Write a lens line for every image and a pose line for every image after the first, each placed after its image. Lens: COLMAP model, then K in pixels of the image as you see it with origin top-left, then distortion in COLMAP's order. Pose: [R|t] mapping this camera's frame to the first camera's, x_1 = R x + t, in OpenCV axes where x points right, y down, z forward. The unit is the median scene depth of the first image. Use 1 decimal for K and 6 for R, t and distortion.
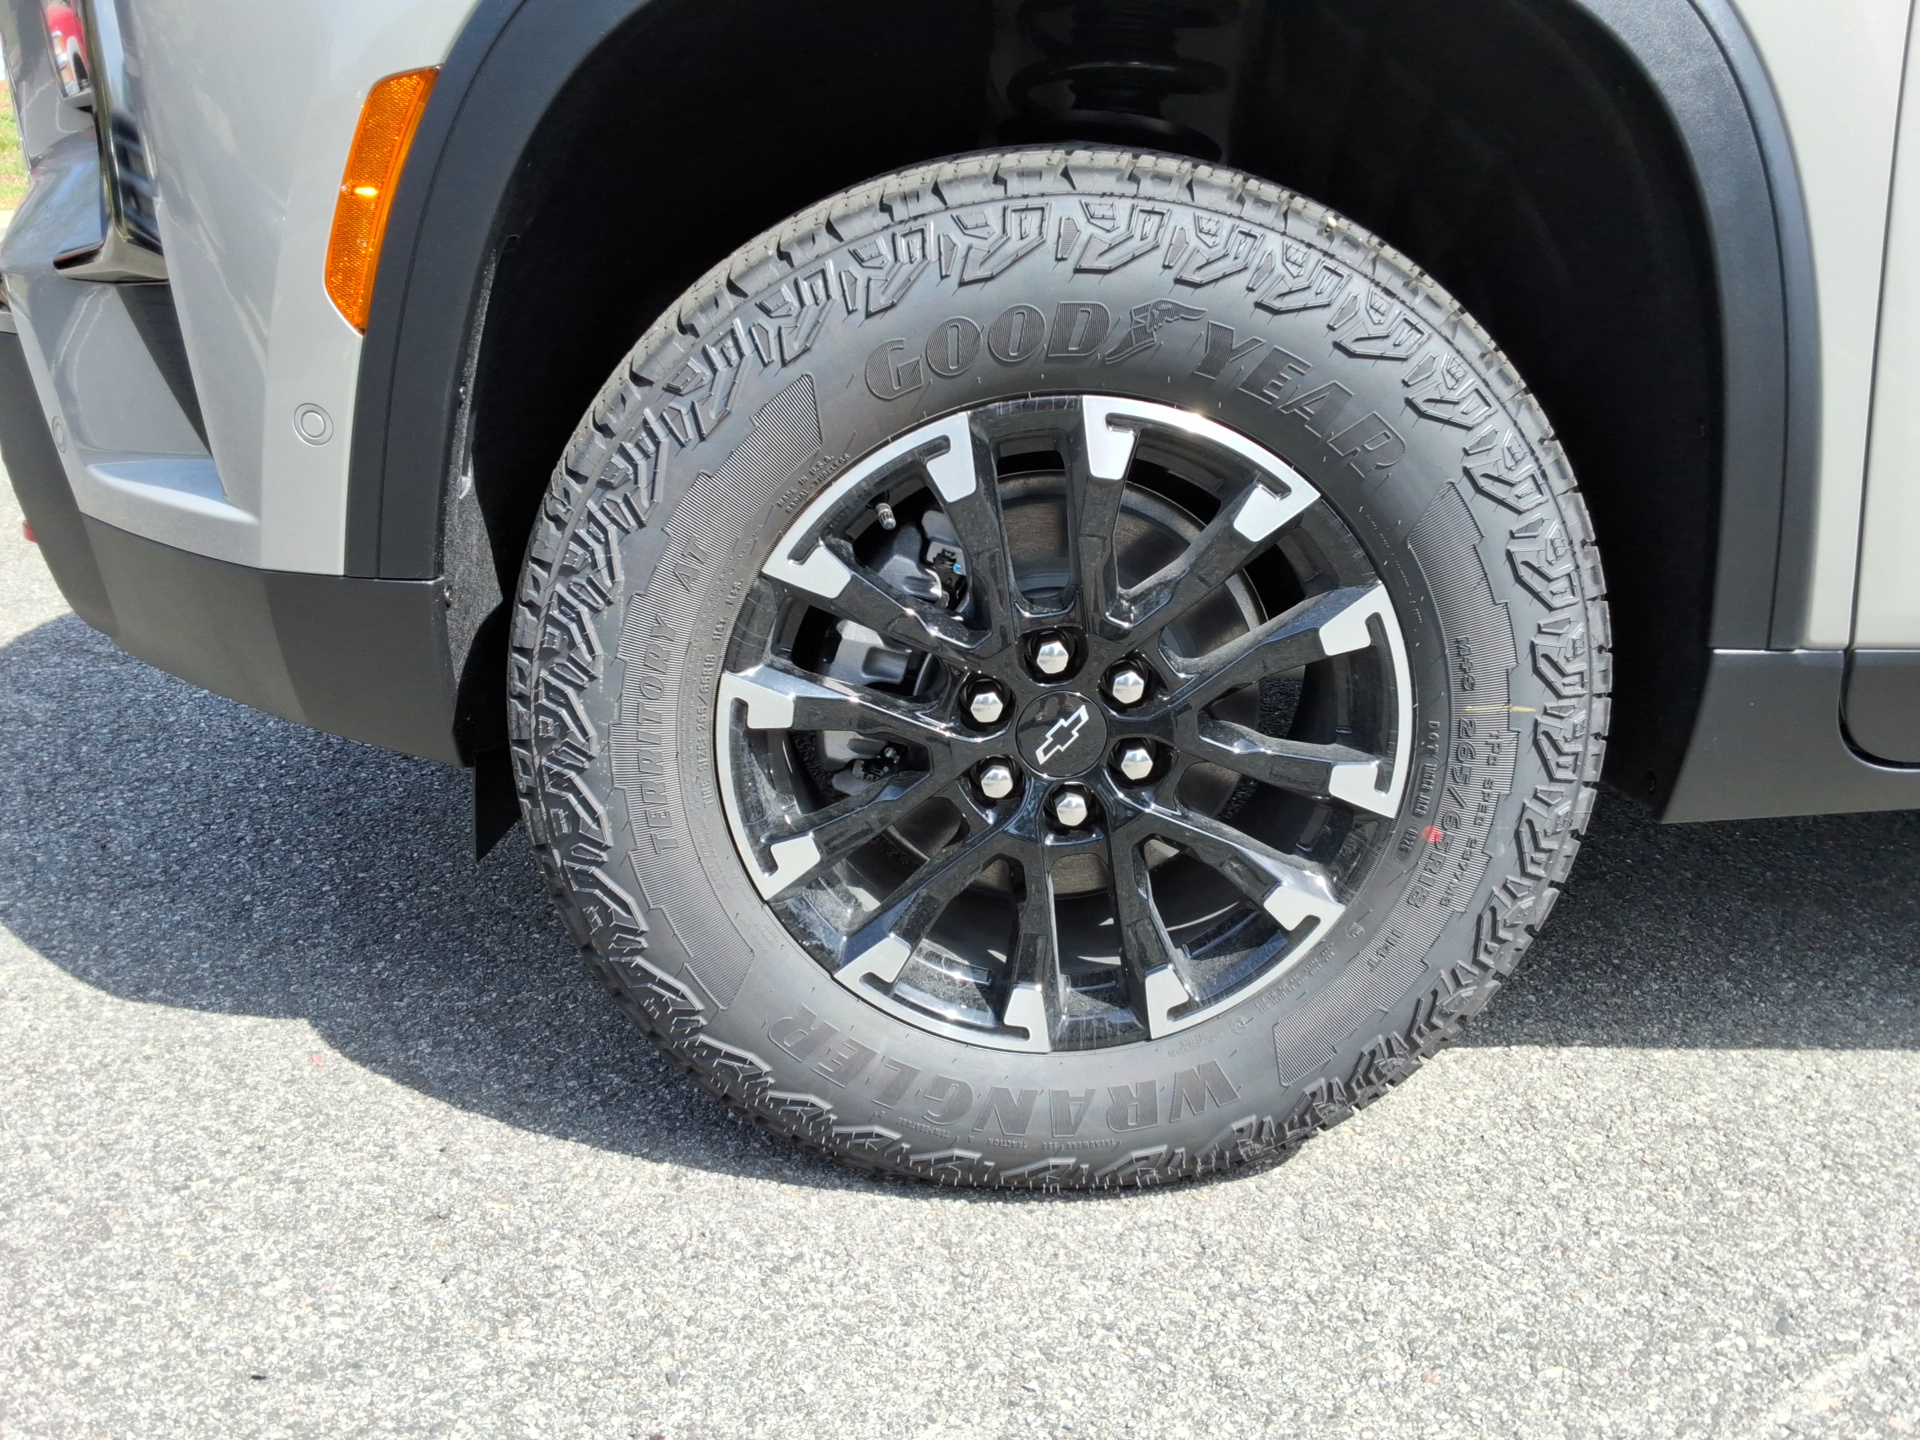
lens RADIAL K [[1517.5, 0, 980.9], [0, 1517.5, 702.5], [0, 0, 1]] dist [0.131021, -0.201640]
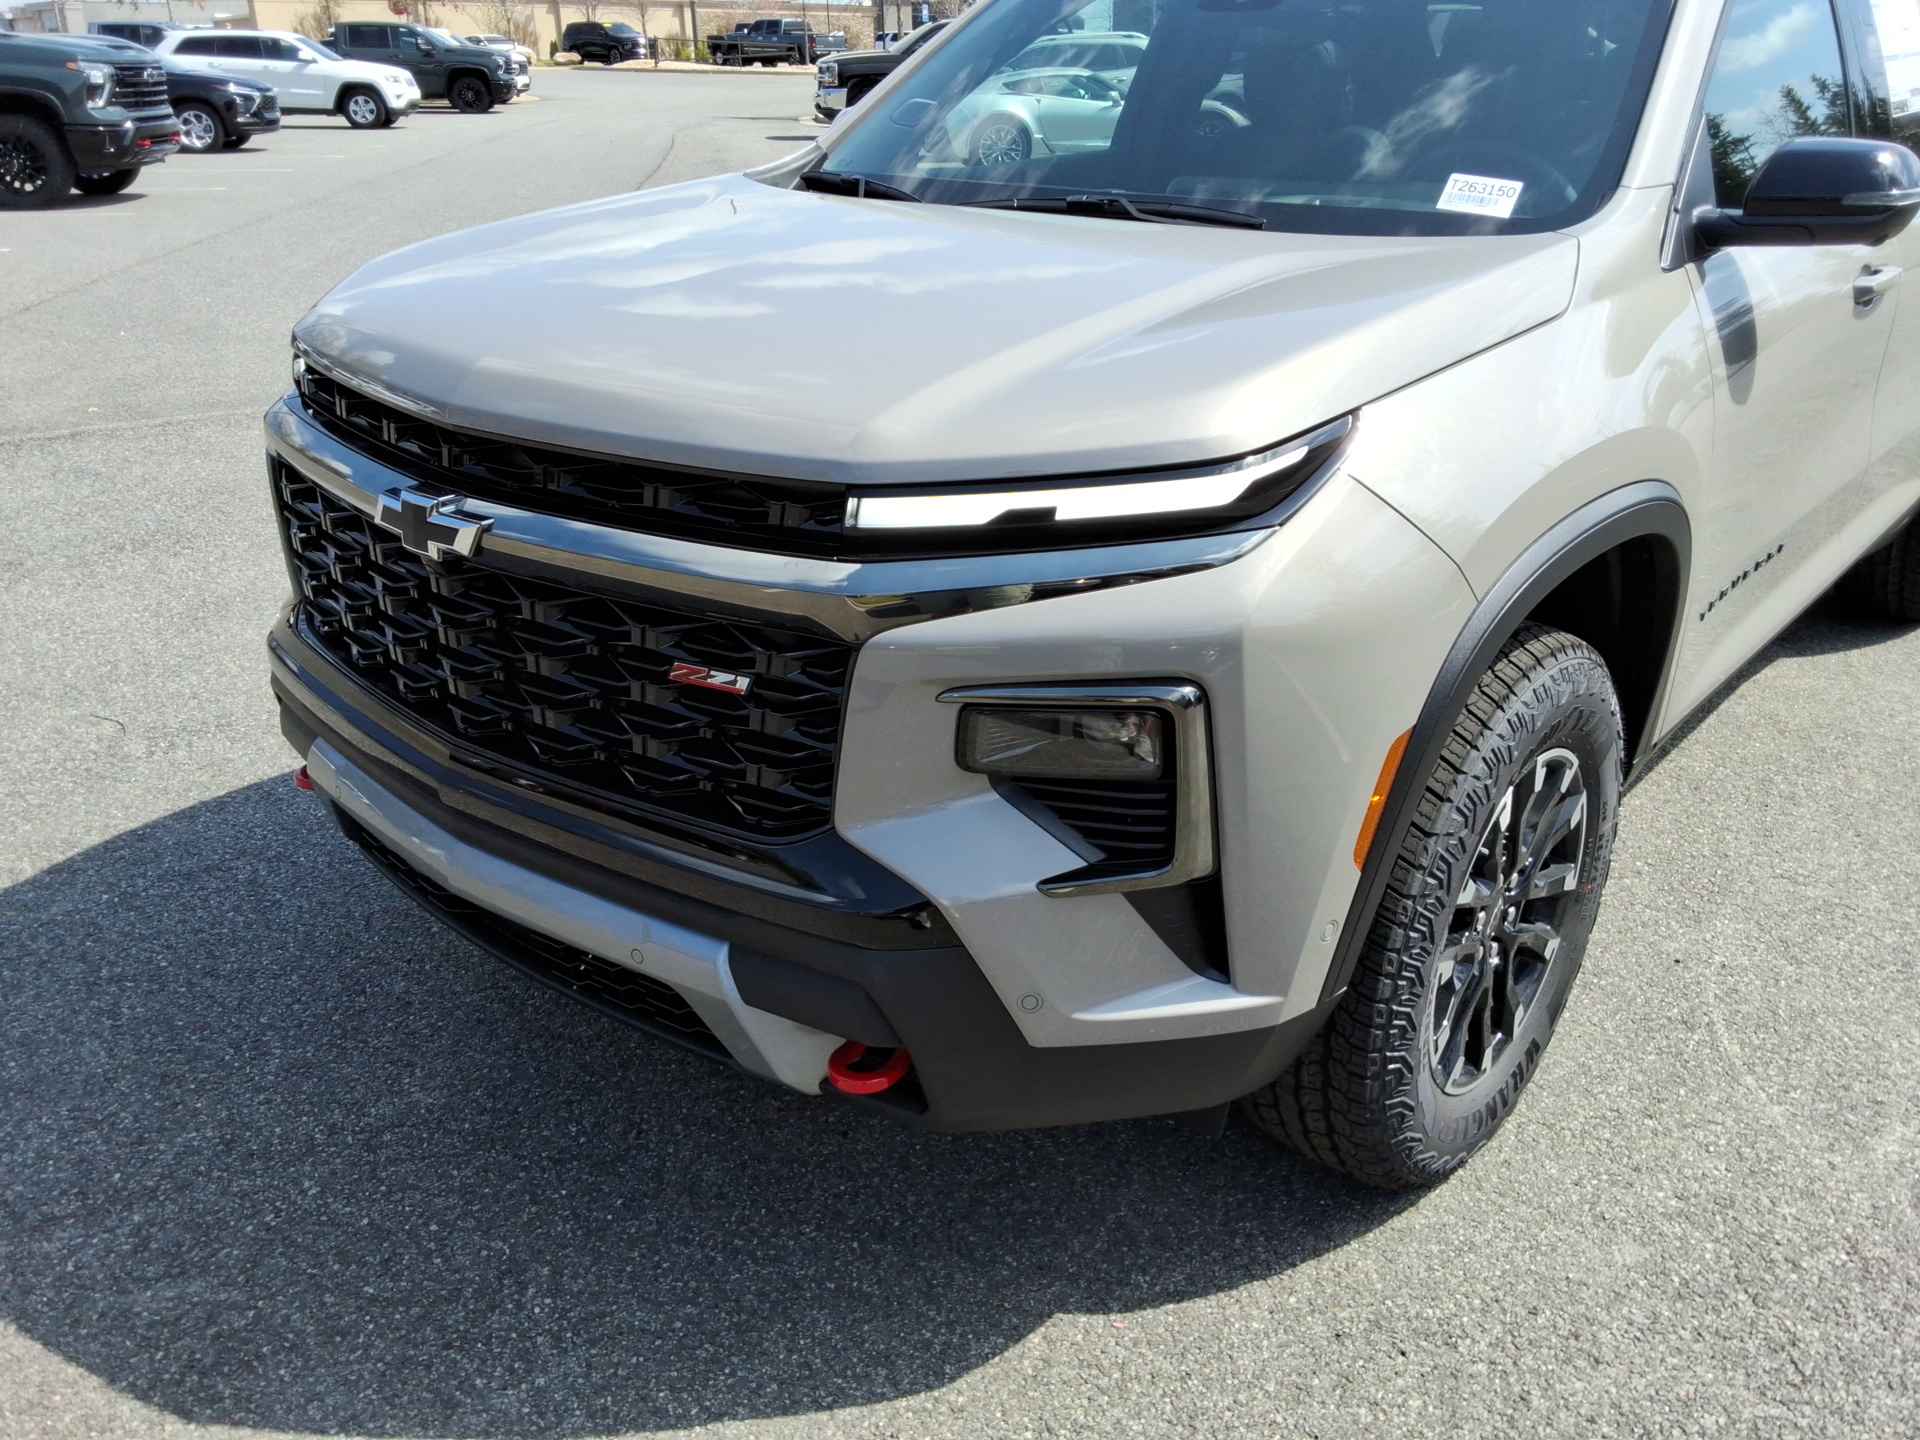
lens RADIAL K [[1528.4, 0, 970.1], [0, 1528.4, 708.4], [0, 0, 1]] dist [0.107571, -0.159742]
pose [[0.673442, -0.314755, 0.668884, -1.596348], [0.243565, 0.948778, 0.201239, -0.772566], [-0.697963, 0.027394, 0.715610, 0.074797]]
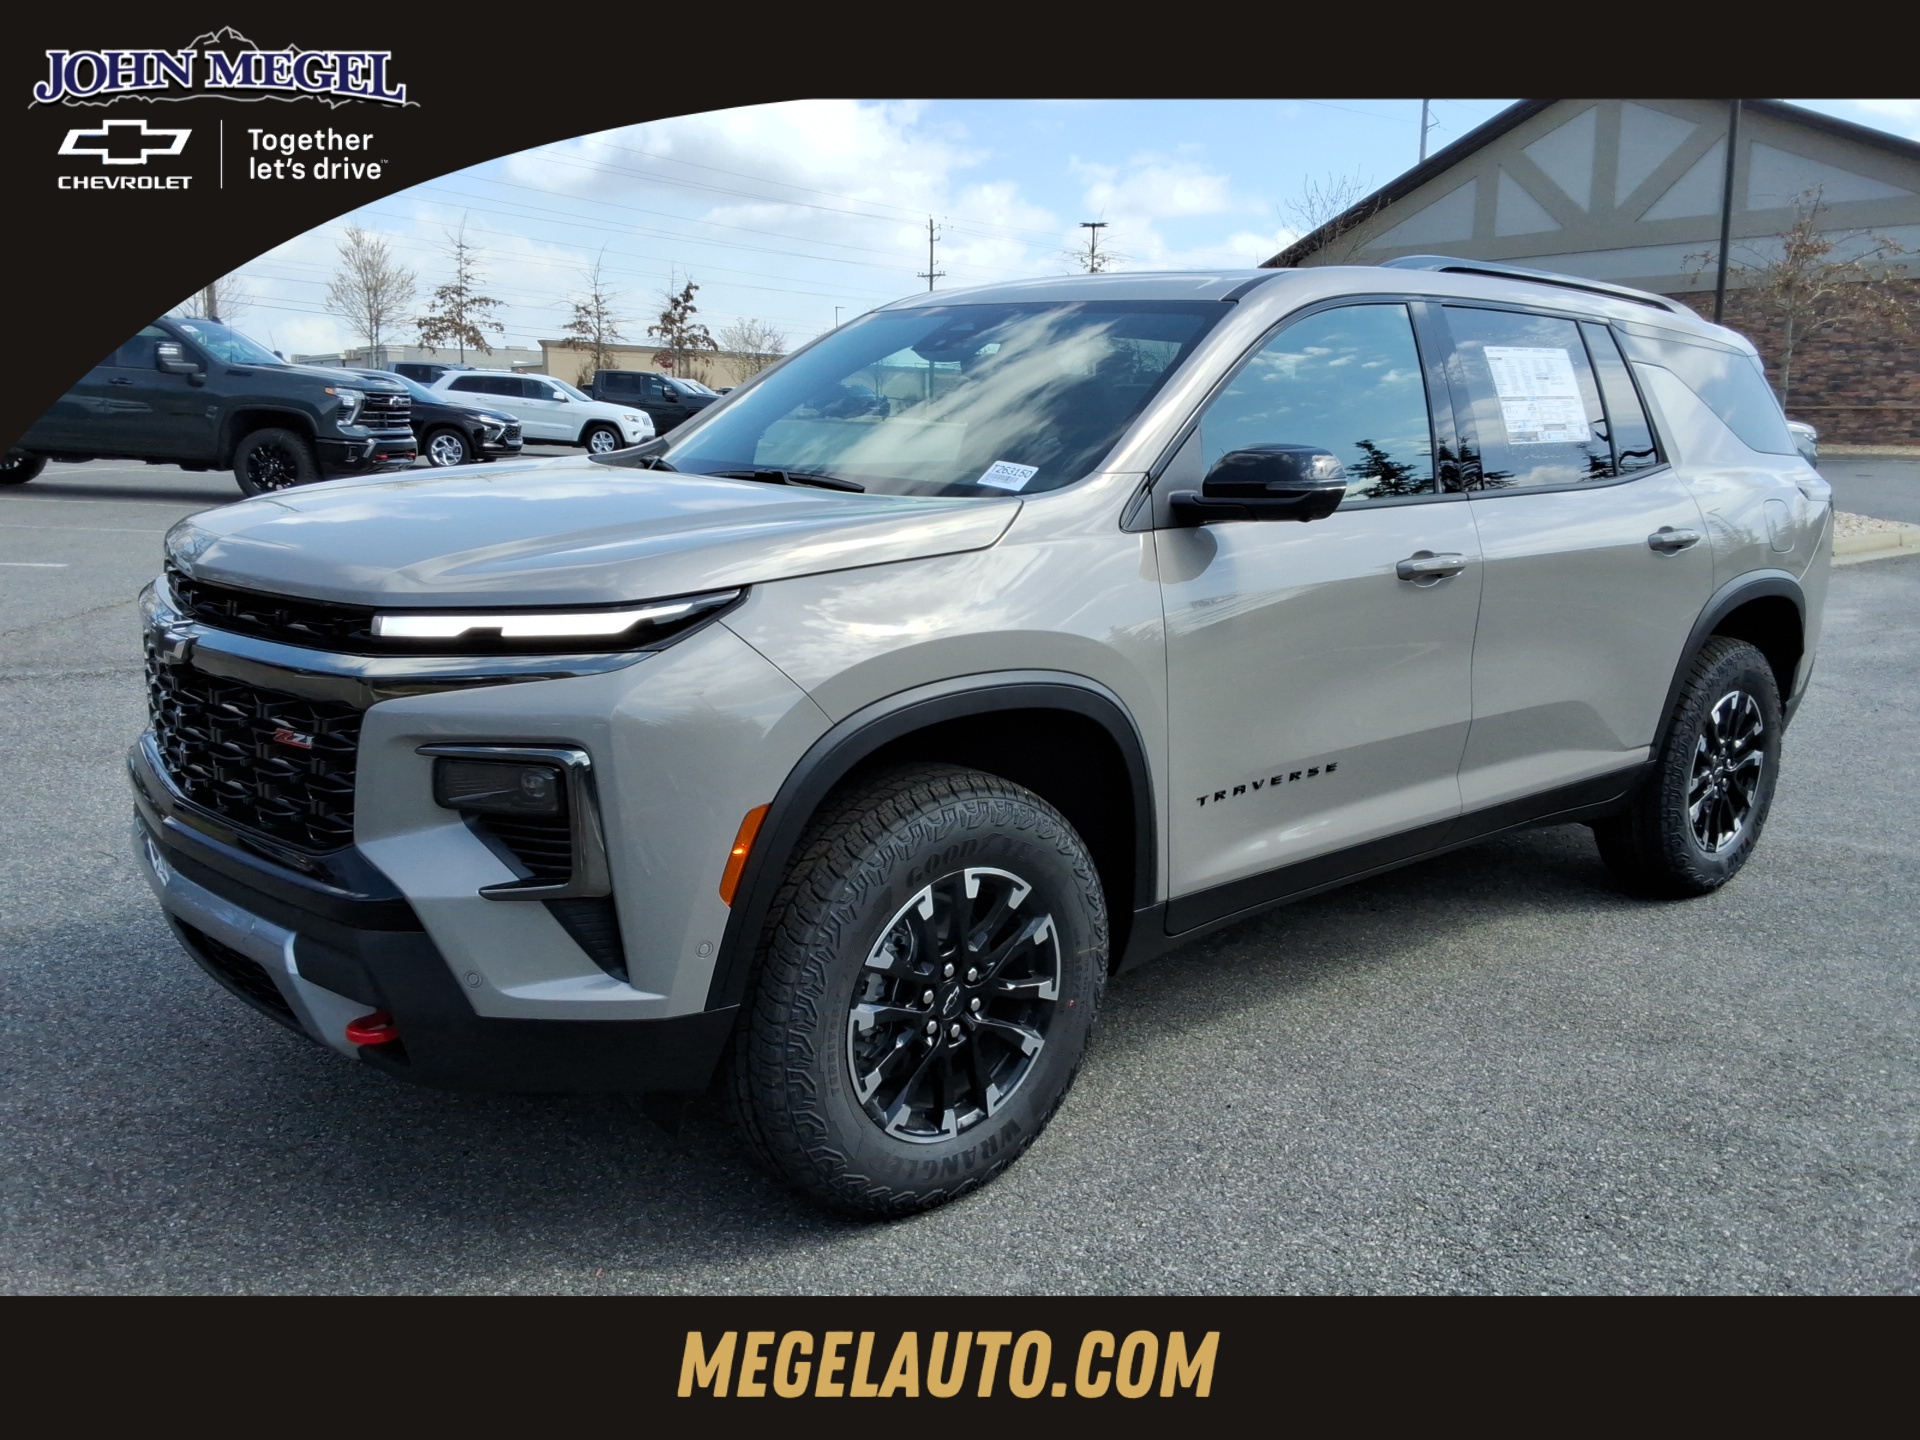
lens RADIAL K [[1528.4, 0, 970.1], [0, 1528.4, 708.4], [0, 0, 1]] dist [0.107571, -0.159742]
pose [[0.770122, -0.130883, 0.624325, -1.398113], [0.189409, 0.981502, -0.027879, -0.364250], [-0.609128, 0.139723, 0.780667, -0.997872]]
